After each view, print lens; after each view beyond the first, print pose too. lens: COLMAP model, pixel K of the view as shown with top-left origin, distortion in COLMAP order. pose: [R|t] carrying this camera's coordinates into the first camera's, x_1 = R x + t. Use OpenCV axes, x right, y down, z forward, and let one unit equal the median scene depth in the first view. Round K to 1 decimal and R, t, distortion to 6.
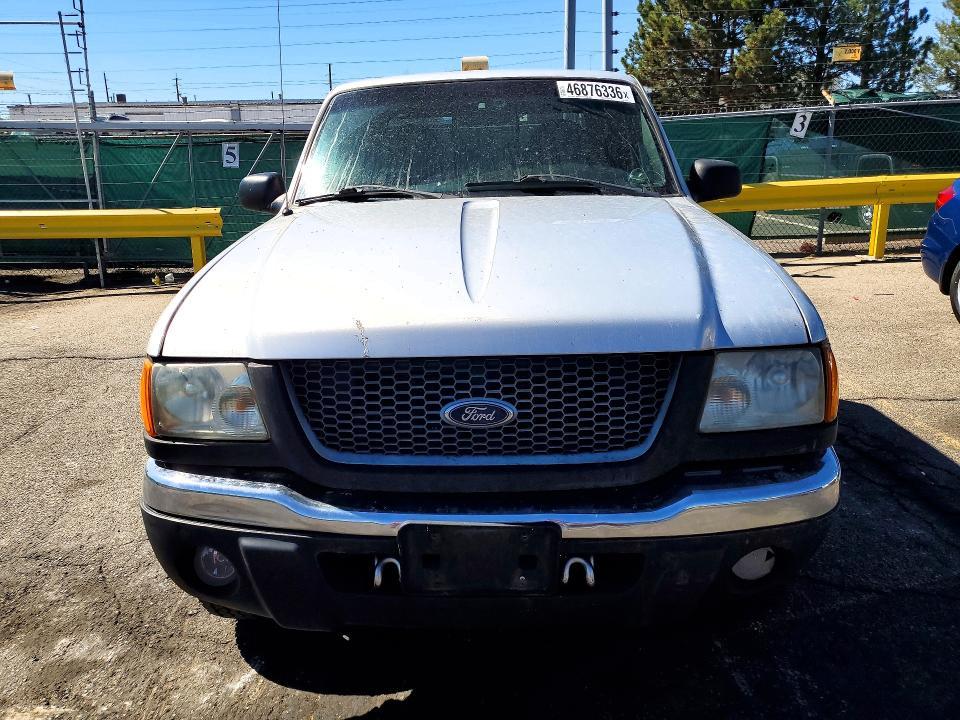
lens RADIAL K [[790.6, 0, 480.0], [0, 790.6, 360.0], [0, 0, 1]] dist [0.029348, 0.003043]
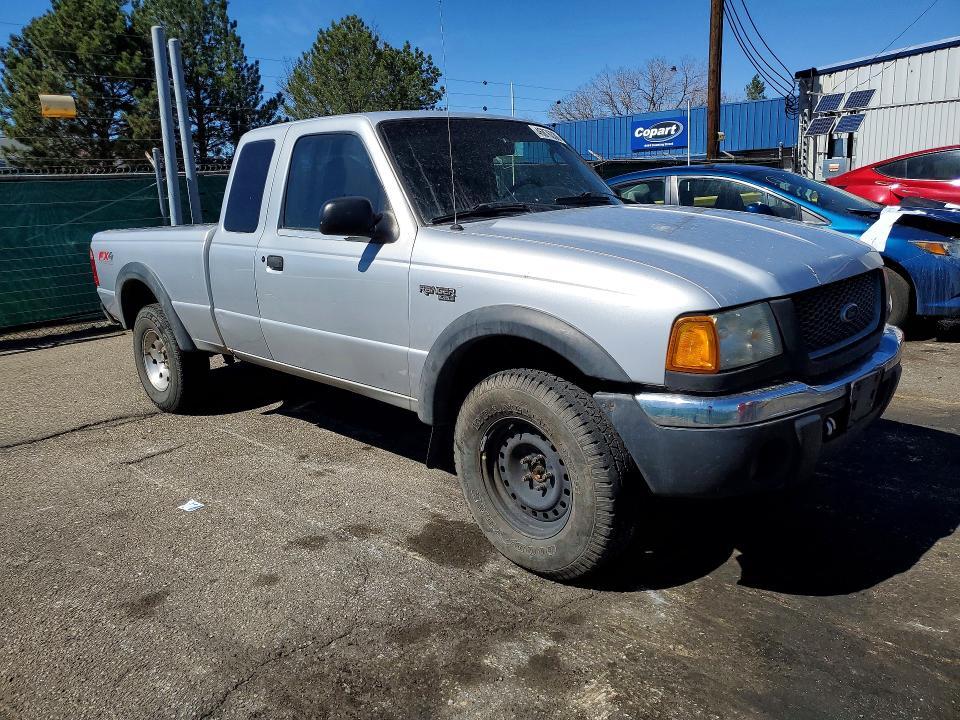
lens RADIAL K [[790.6, 0, 480.0], [0, 790.6, 360.0], [0, 0, 1]] dist [0.029348, 0.003043]
pose [[0.643964, -0.158532, 0.748450, -0.199283], [0.219834, 0.975381, 0.017455, -0.003851], [-0.732792, 0.153294, 0.662961, 0.052799]]
